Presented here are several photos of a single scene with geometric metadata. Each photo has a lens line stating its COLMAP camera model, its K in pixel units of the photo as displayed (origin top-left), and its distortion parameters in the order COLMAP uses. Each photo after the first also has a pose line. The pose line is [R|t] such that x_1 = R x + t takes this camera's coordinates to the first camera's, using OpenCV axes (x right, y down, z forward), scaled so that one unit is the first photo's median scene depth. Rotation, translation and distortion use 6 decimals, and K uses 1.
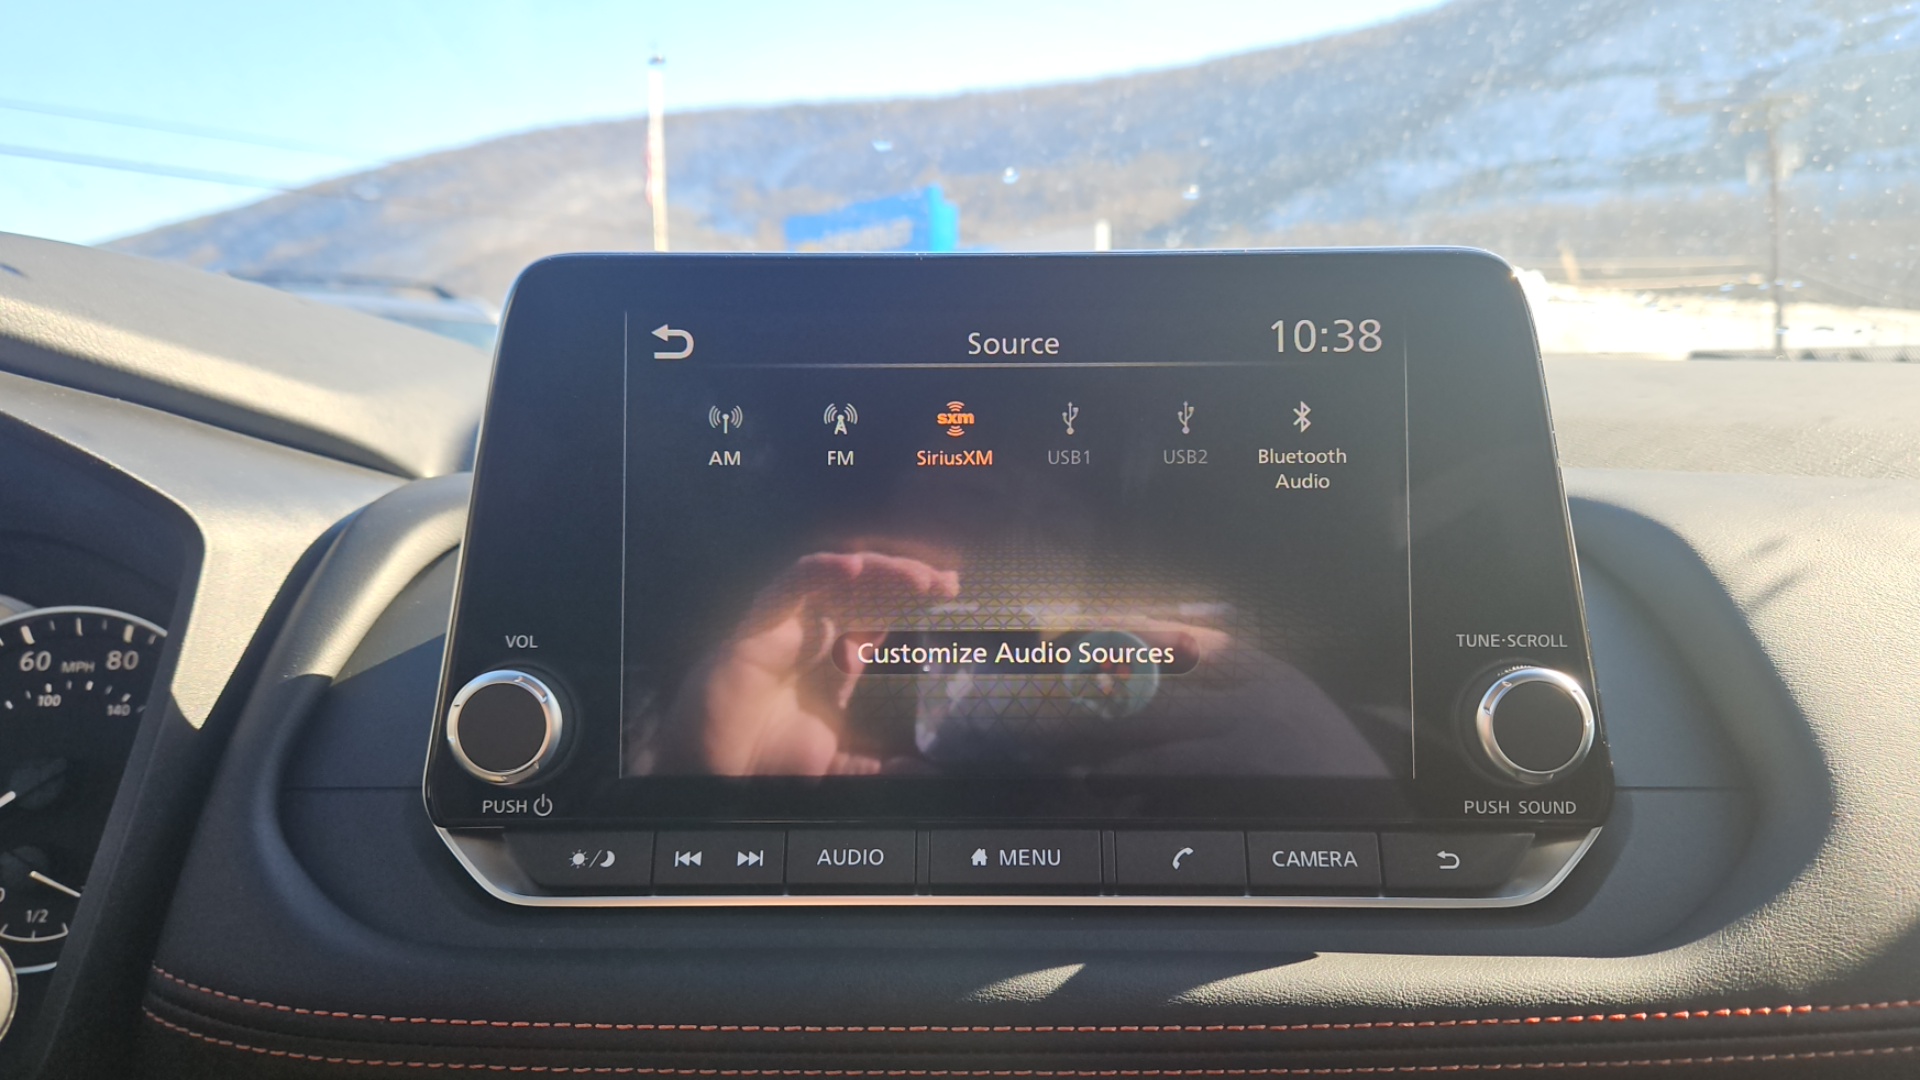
lens RADIAL K [[1458.1, 0, 960.0], [0, 1458.1, 540.0], [0, 0, 1]] dist [0.065078, -0.079256]
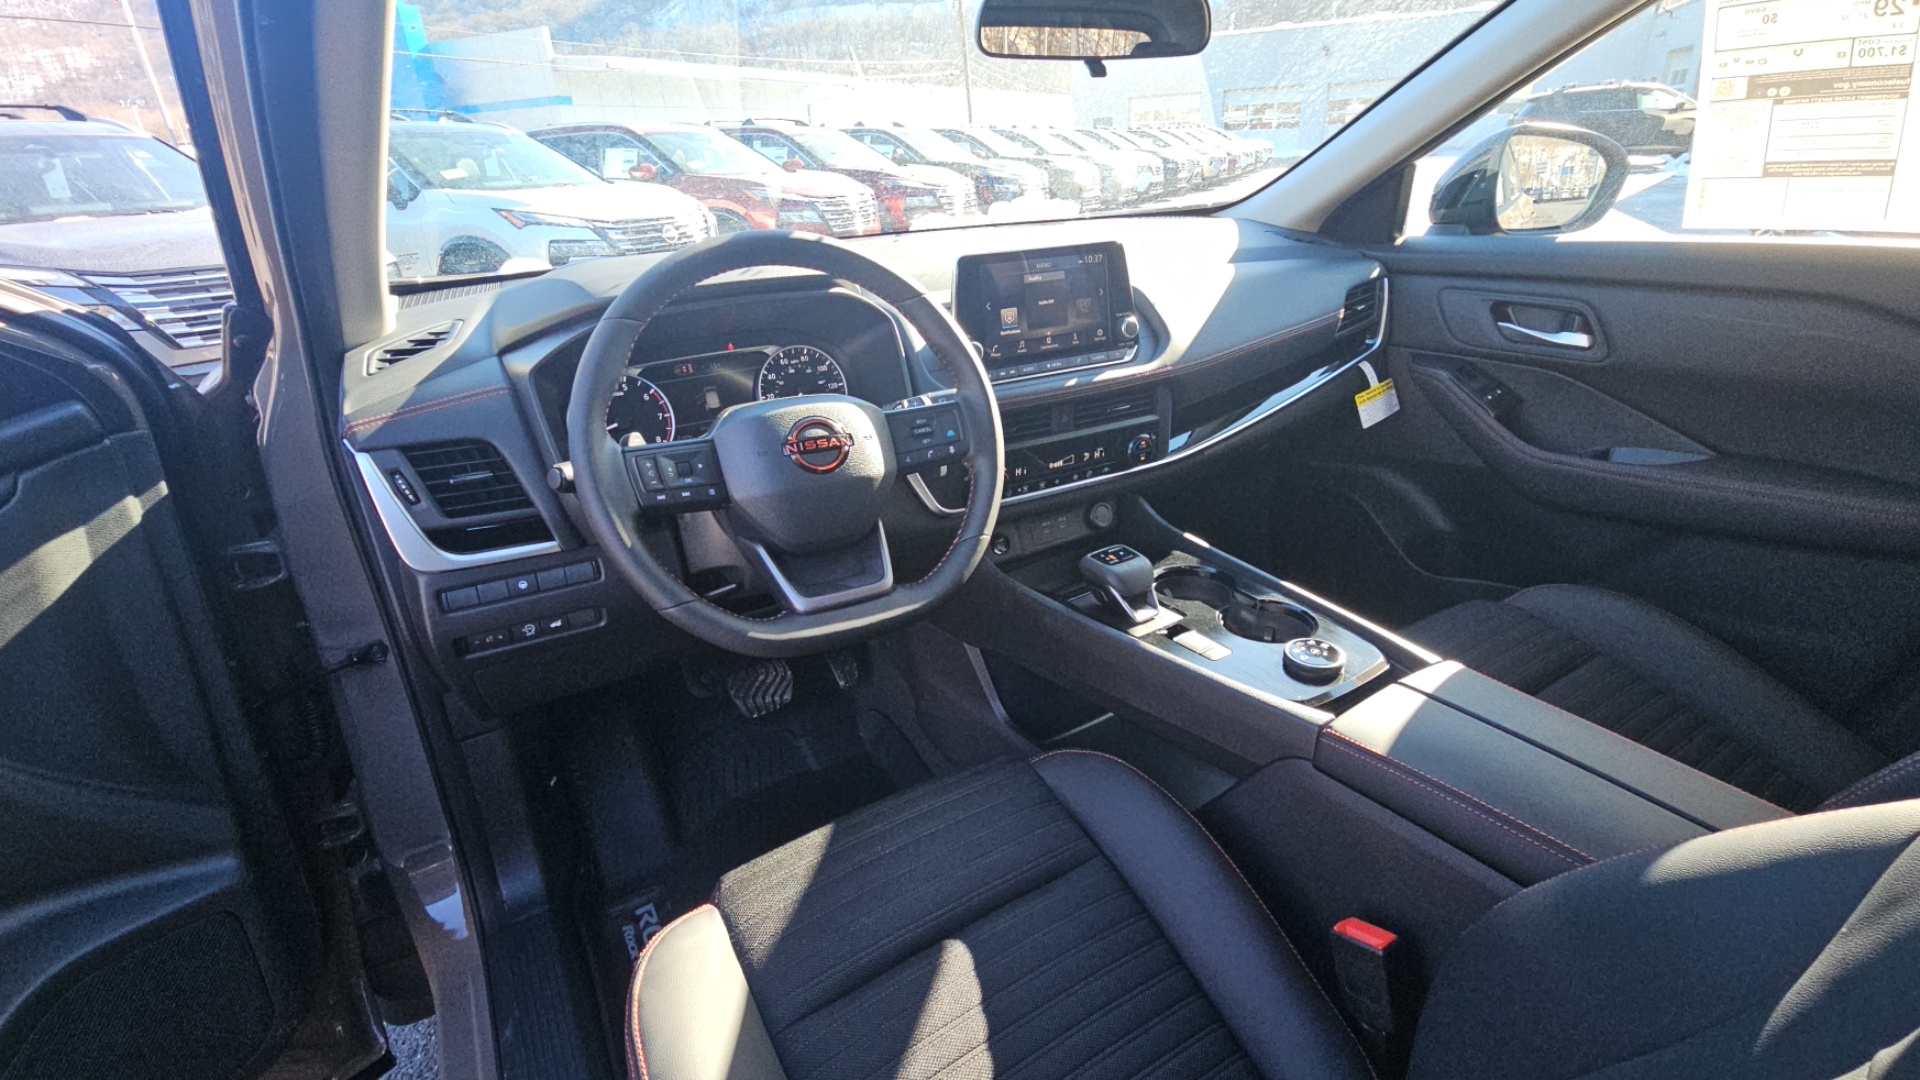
lens RADIAL K [[860.1, 0, 956.2], [0, 860.1, 534.9], [0, 0, 1]] dist [0.012240, -0.007749]
pose [[0.877520, -0.221983, 0.425067, -1.298590], [0.078559, 0.940977, 0.329228, -0.198555], [-0.473061, -0.255511, 0.843165, -1.235879]]
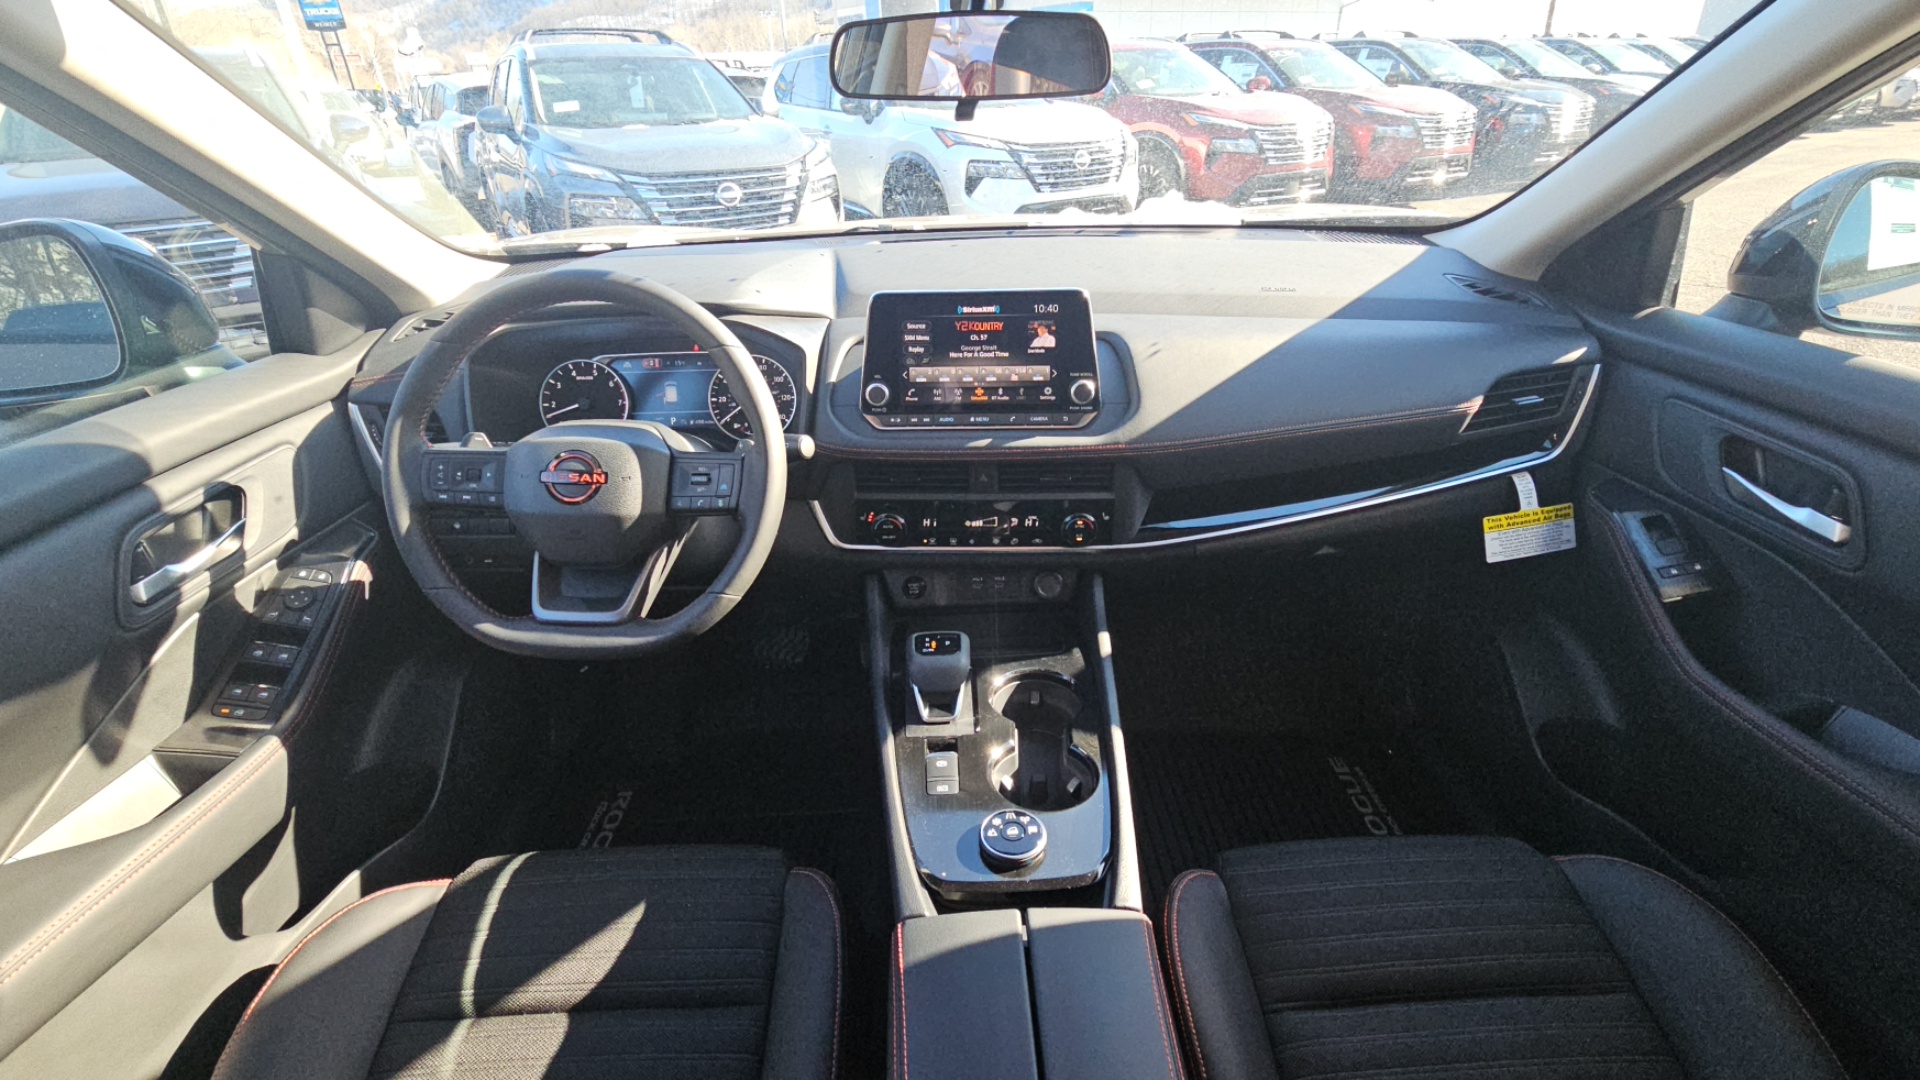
lens RADIAL K [[857.5, 0, 951.6], [0, 857.5, 535.8], [0, 0, 1]] dist [0.004222, -0.000443]
pose [[0.999265, -0.004072, -0.038125, 0.038489], [0.018626, 0.920681, 0.389871, -0.404847], [0.033514, -0.390295, 0.920080, -1.341389]]
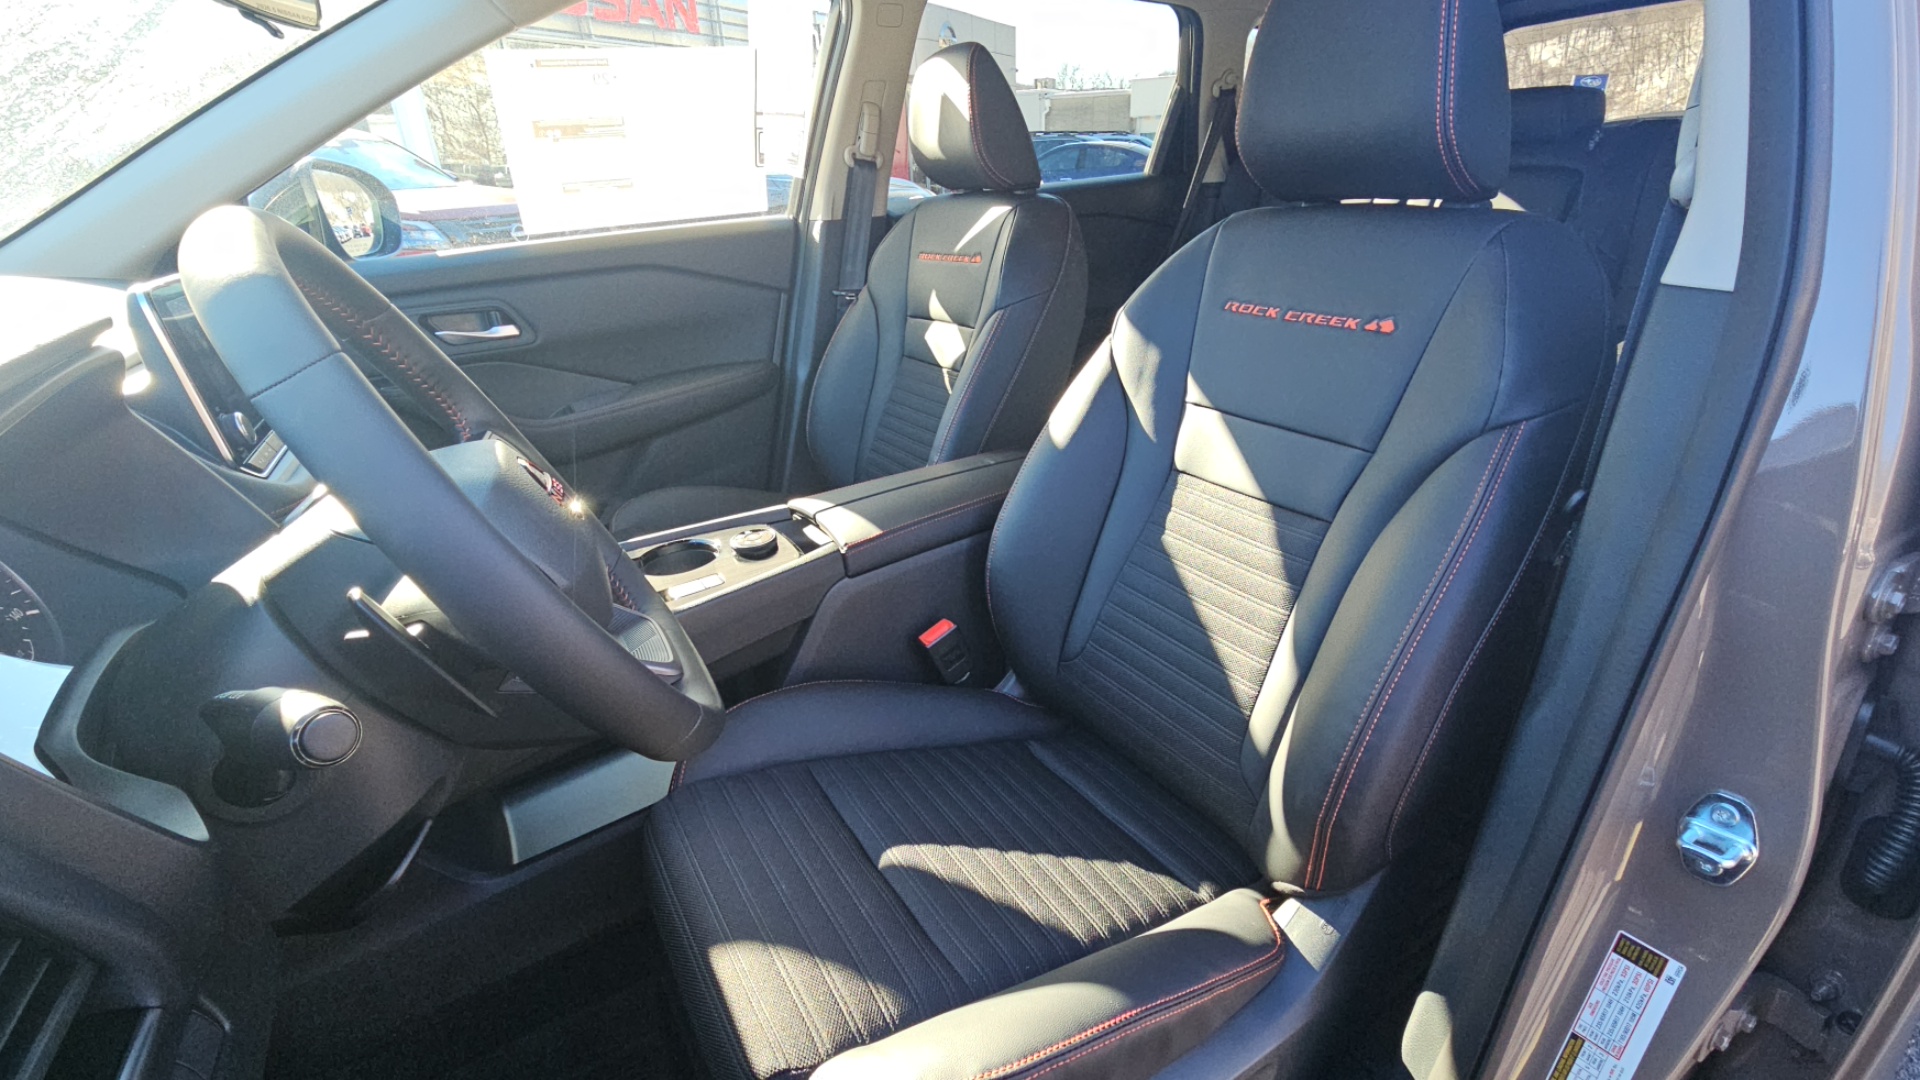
lens RADIAL K [[860.1, 0, 956.2], [0, 860.1, 534.9], [0, 0, 1]] dist [0.012240, -0.007749]
pose [[-0.473631, -0.327598, 0.817529, -2.043408], [0.126587, 0.893287, 0.431293, -0.235154], [-0.871579, 0.307762, -0.381619, 0.278750]]
